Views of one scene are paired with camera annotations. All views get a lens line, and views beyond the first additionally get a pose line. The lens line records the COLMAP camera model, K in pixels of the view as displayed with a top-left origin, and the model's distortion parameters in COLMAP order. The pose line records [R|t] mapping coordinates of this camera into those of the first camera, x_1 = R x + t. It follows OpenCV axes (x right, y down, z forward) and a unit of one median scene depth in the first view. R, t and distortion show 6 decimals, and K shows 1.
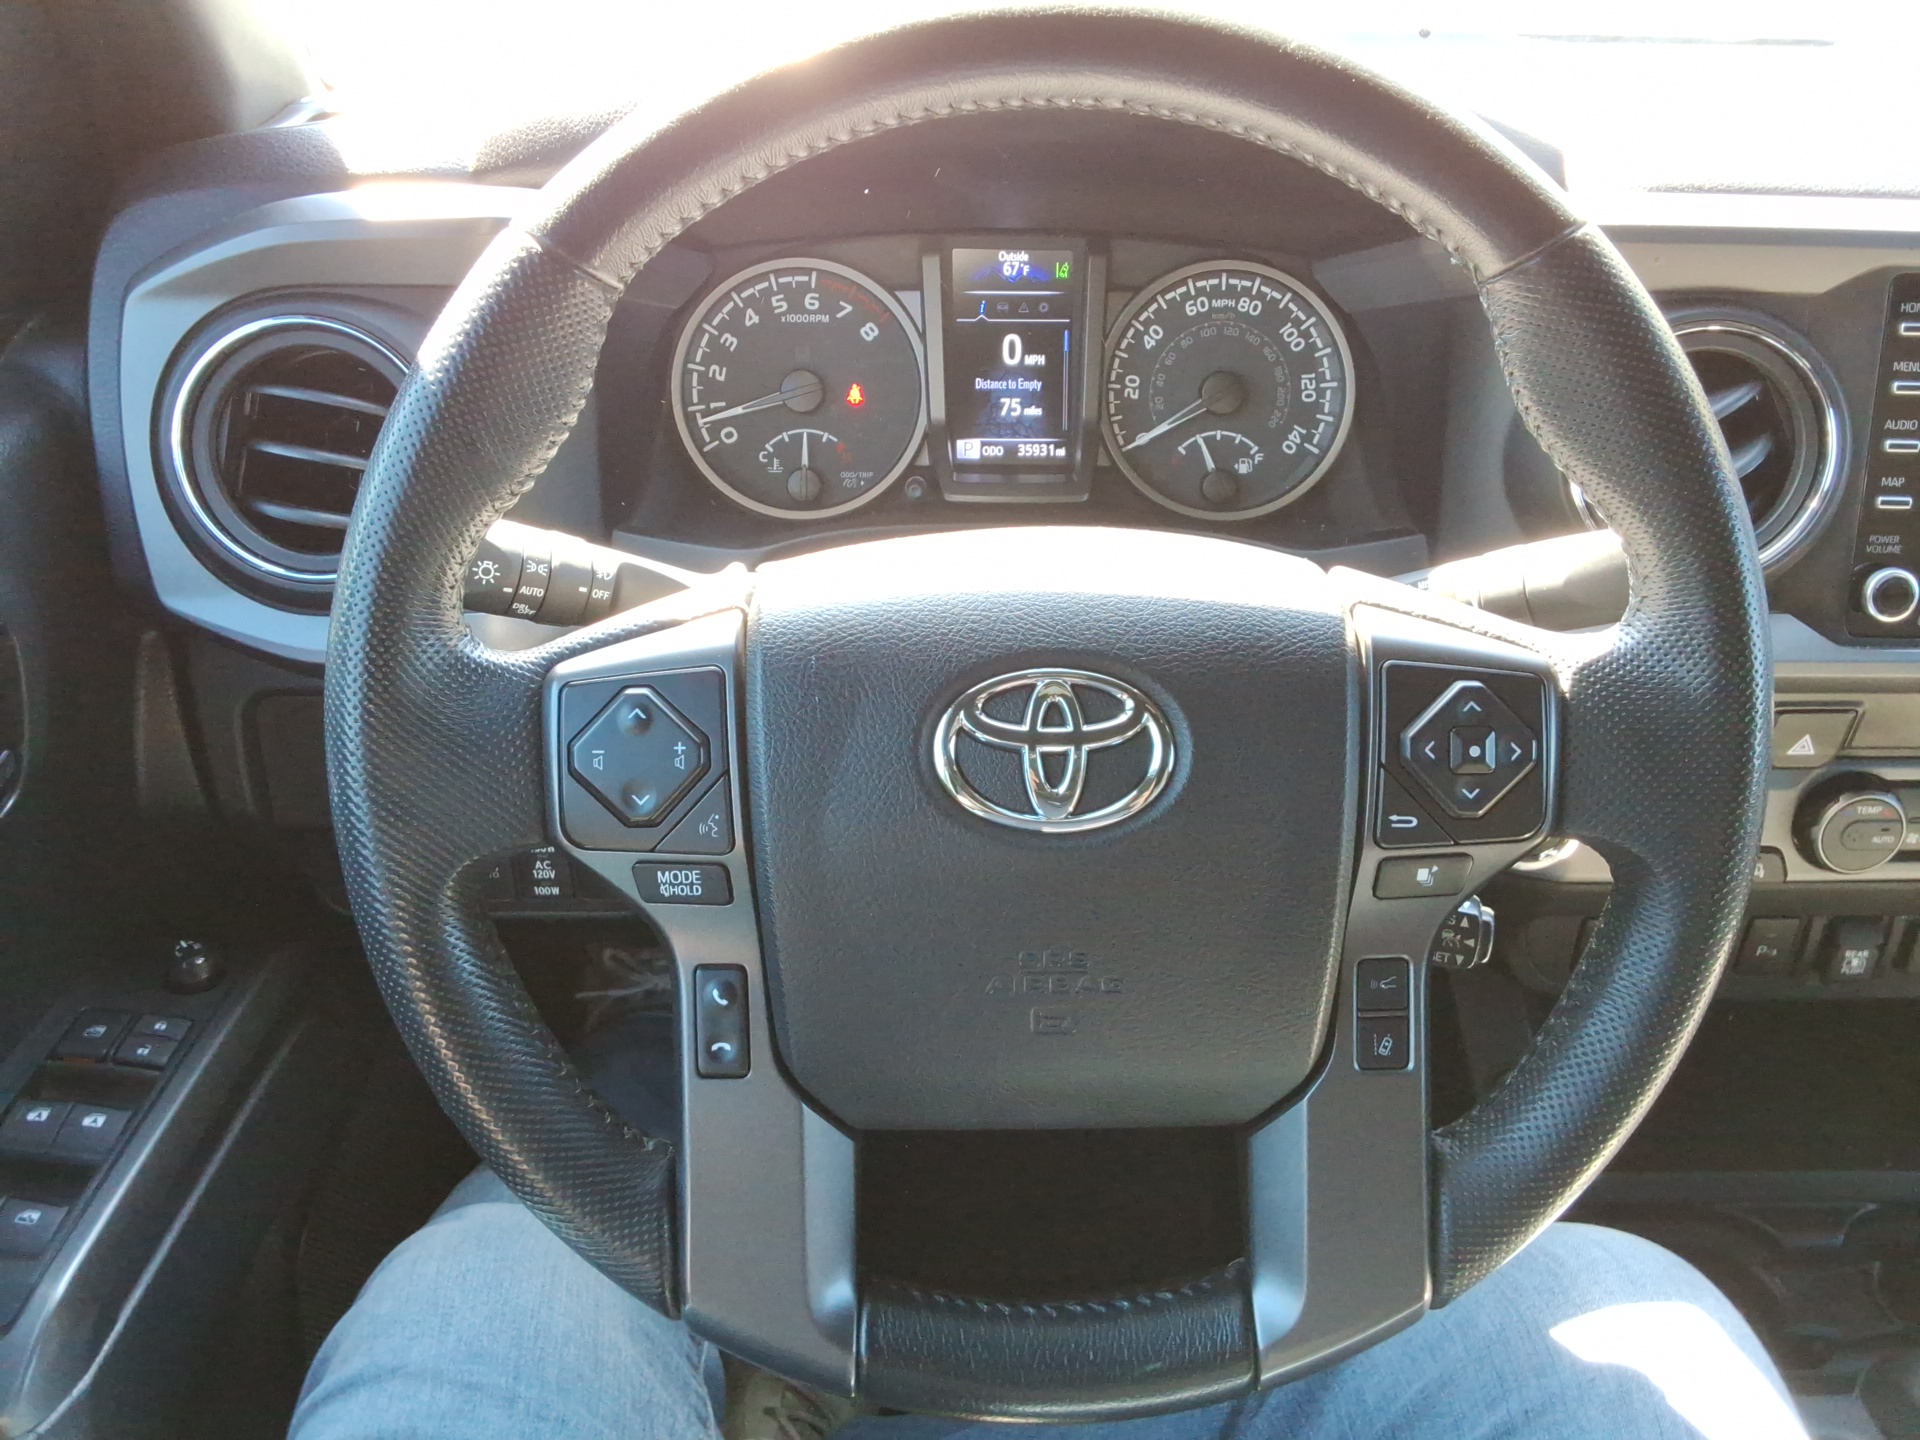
lens RADIAL K [[1538.0, 0, 971.5], [0, 1538.0, 711.1], [0, 0, 1]] dist [0.115559, -0.183540]
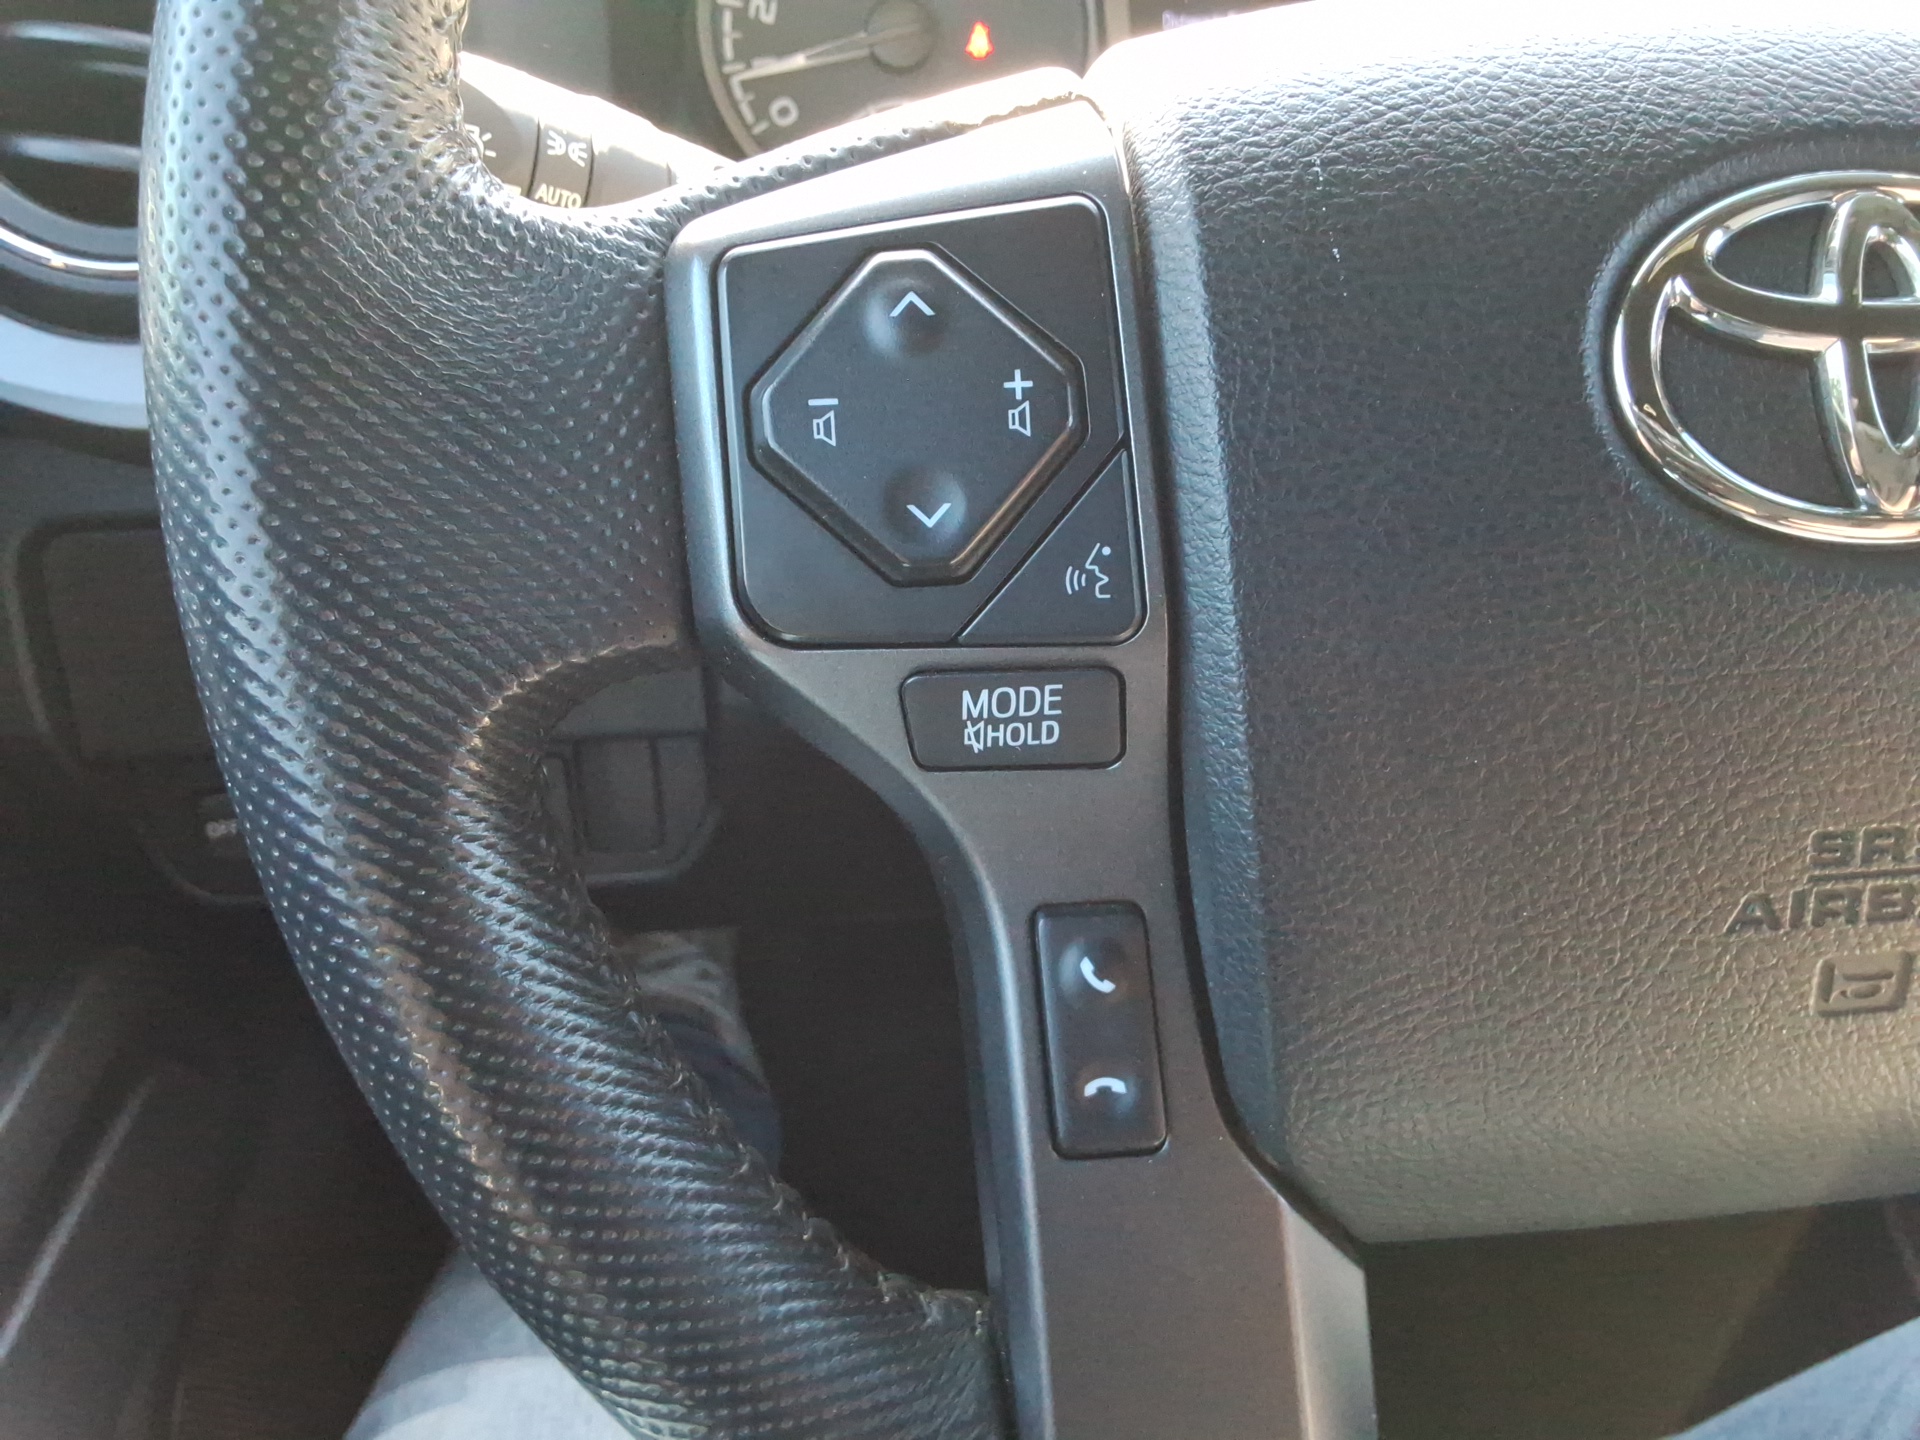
lens RADIAL K [[1538.0, 0, 947.8], [0, 1538.0, 708.1], [0, 0, 1]] dist [0.115559, -0.183540]
pose [[0.996554, -0.051005, 0.065407, -0.175581], [0.050338, 0.998663, 0.011801, 0.076997], [-0.065922, -0.008468, 0.997789, 0.429361]]
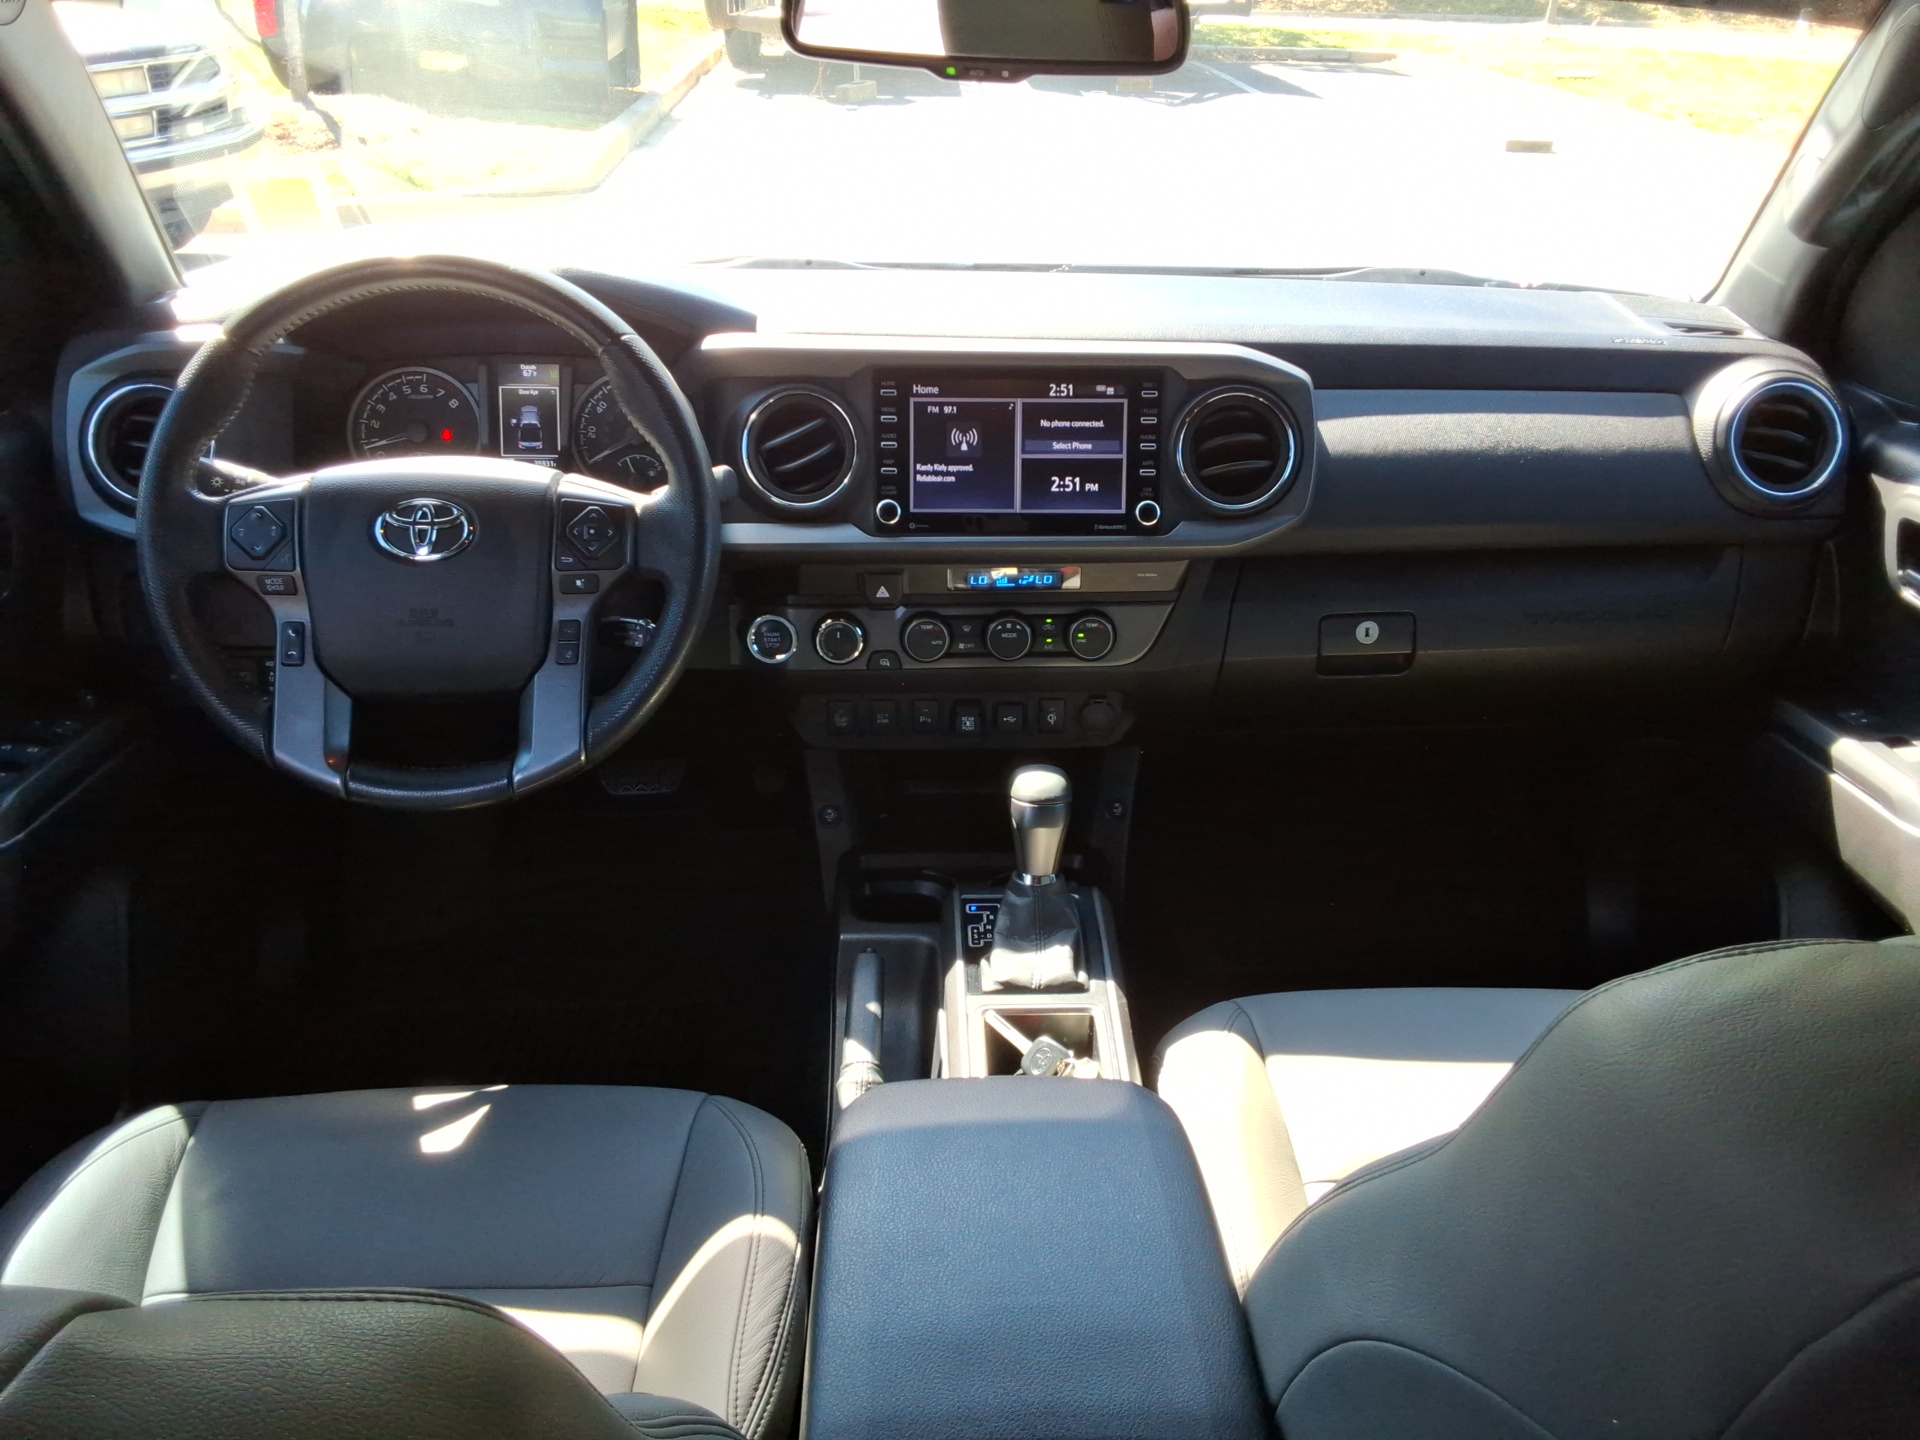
lens RADIAL K [[1538.0, 0, 977.0], [0, 1538.0, 715.1], [0, 0, 1]] dist [0.115559, -0.183540]
pose [[0.999686, -0.007032, 0.024057, 0.667514], [0.009886, 0.992647, -0.120638, 0.480192], [-0.023032, 0.120838, 0.992405, -1.141048]]
